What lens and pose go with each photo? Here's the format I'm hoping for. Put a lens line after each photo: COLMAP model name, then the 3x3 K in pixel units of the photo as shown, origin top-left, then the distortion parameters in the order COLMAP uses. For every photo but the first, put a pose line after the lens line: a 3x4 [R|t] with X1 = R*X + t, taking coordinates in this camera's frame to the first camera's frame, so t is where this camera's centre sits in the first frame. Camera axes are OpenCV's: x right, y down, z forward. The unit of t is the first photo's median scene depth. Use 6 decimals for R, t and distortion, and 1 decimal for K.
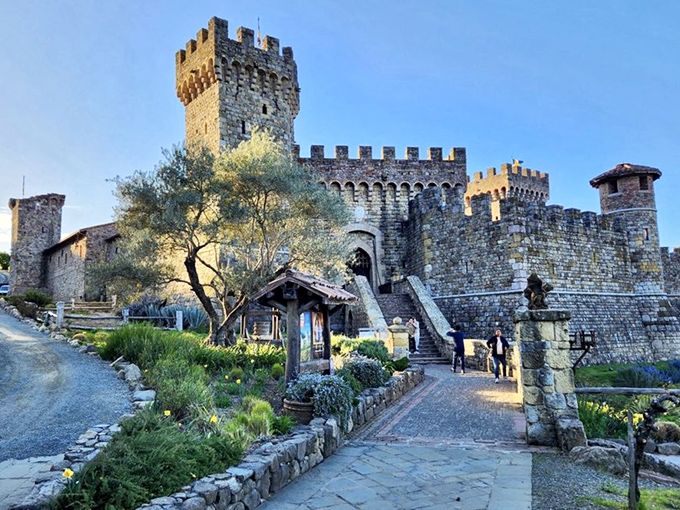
lens RADIAL K [[1020.4, 0, 340.0], [0, 1020.4, 255.0], [0, 0, 1]] dist [0.237459, -1.602089]
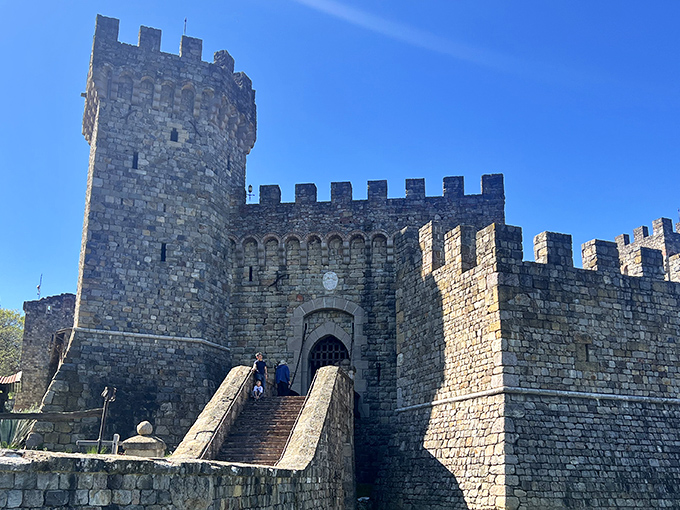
lens RADIAL K [[1020.4, 0, 340.0], [0, 1020.4, 255.0], [0, 0, 1]] dist [0.237459, -1.602089]
pose [[0.897278, -0.065145, -0.436633, 0.314462], [-0.011928, 0.985114, -0.171488, 0.054624], [0.441305, 0.159081, 0.883144, 0.425969]]
